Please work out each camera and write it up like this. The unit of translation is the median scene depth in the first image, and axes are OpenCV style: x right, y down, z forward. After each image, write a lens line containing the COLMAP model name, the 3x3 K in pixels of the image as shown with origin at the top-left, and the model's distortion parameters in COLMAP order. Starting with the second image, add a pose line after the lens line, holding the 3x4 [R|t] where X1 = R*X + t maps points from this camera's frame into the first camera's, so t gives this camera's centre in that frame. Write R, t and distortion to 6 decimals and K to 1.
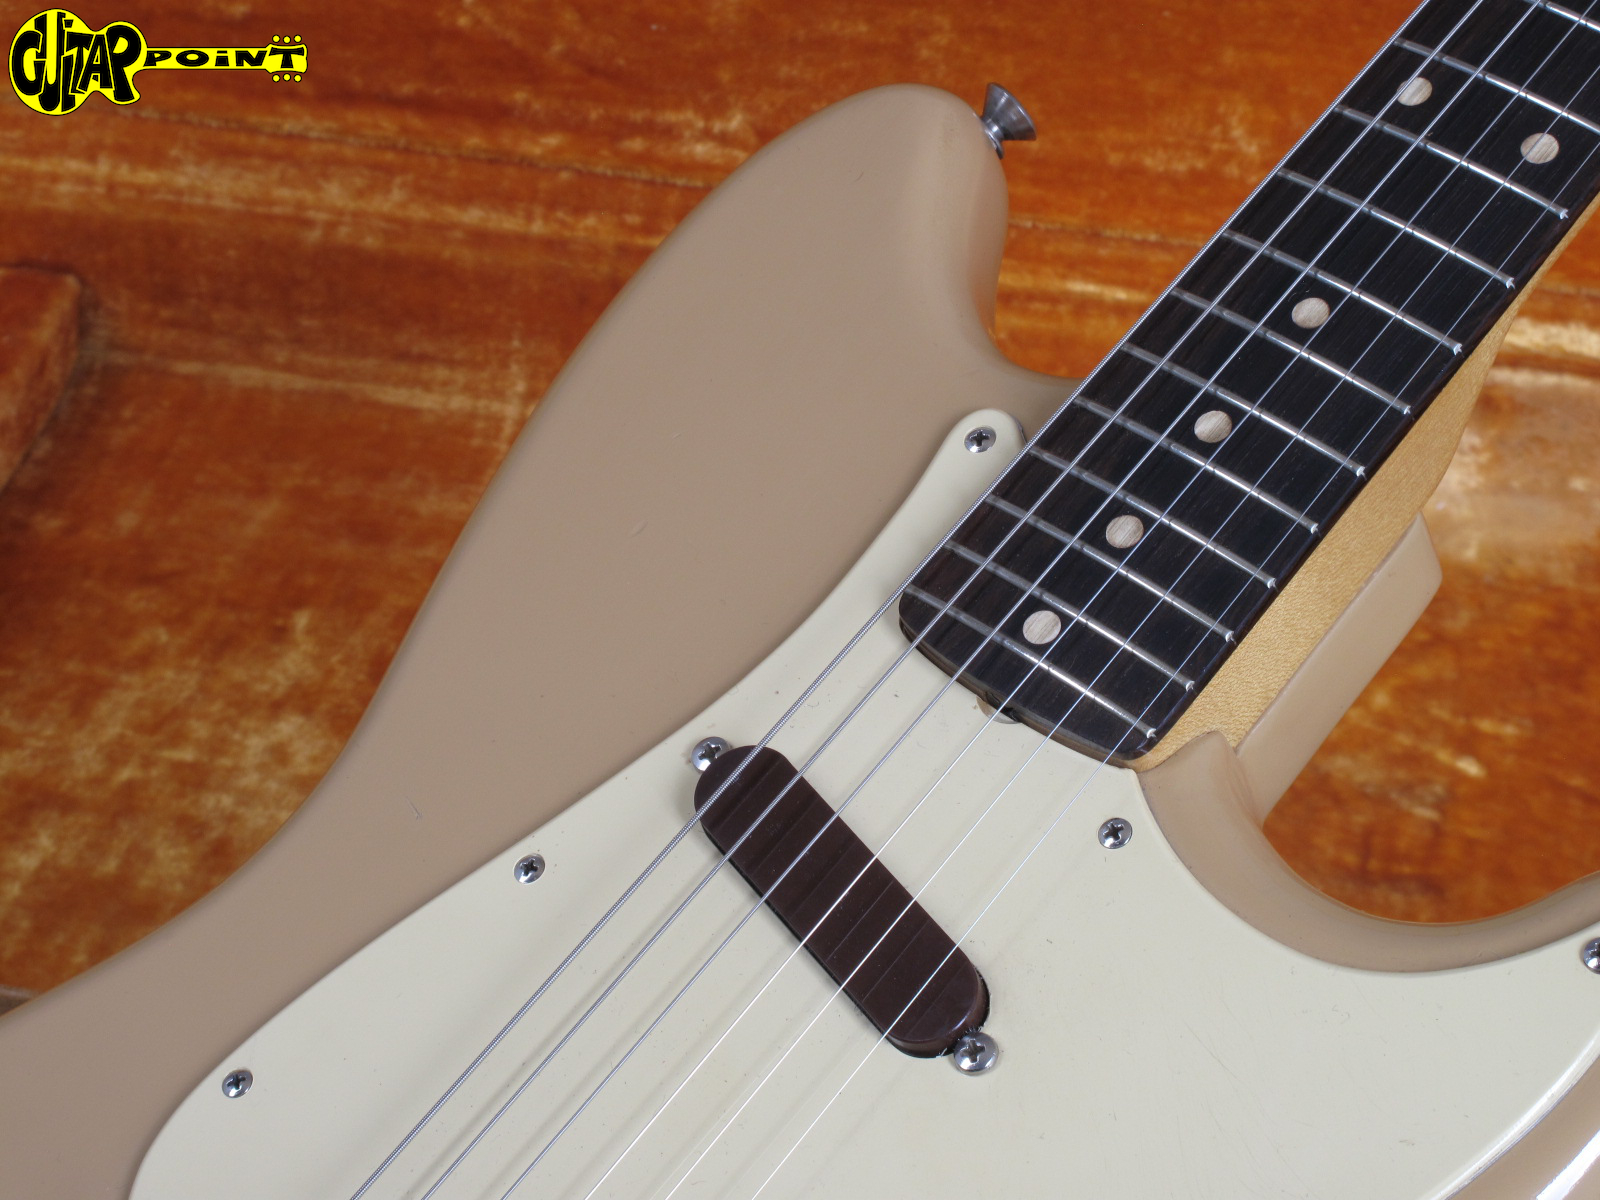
lens RADIAL K [[3844.5, 0, 800.0], [0, 3844.5, 600.0], [0, 0, 1]] dist [-0.099986, -0.167557]
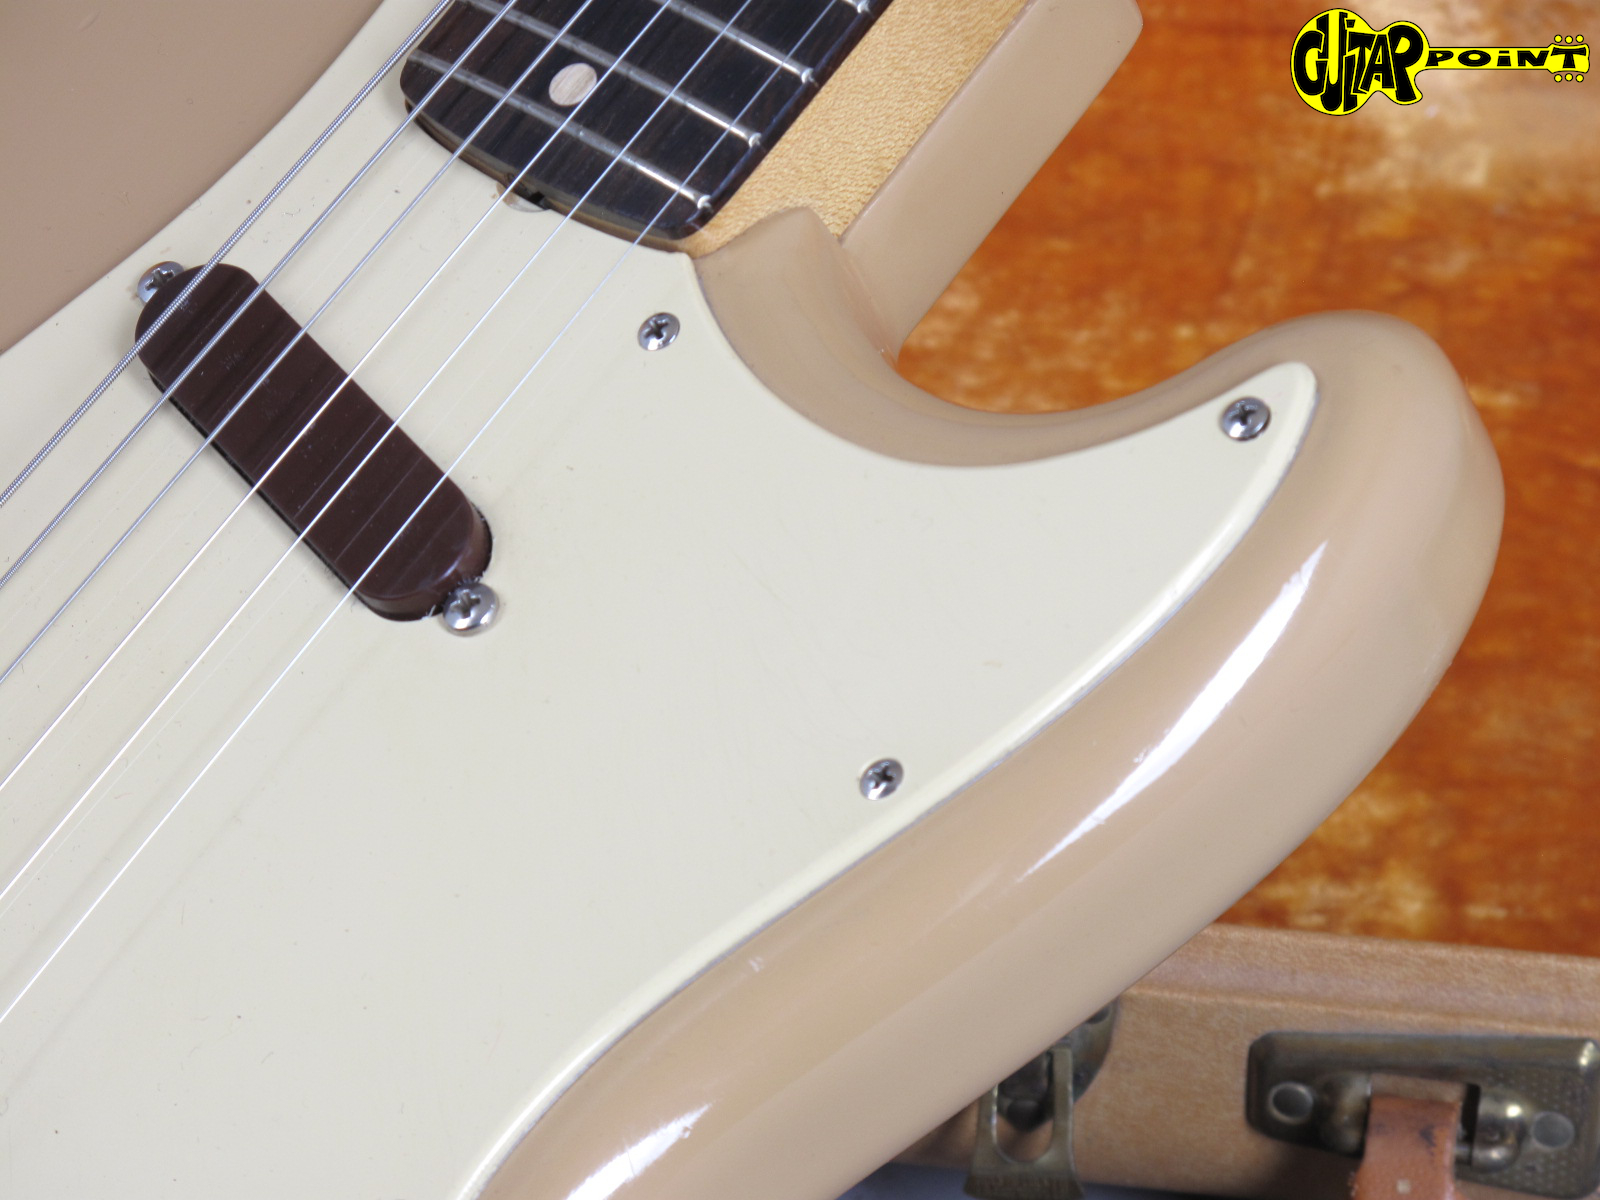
lens RADIAL K [[6596.2, 0, 800.0], [0, 6596.2, 600.0], [0, 0, 1]] dist [0.015884, -6.675484]
pose [[0.997785, -0.044293, -0.049632, 0.168277], [0.042530, 0.998445, -0.036042, 0.158283], [0.051151, 0.033851, 0.998117, -0.301039]]
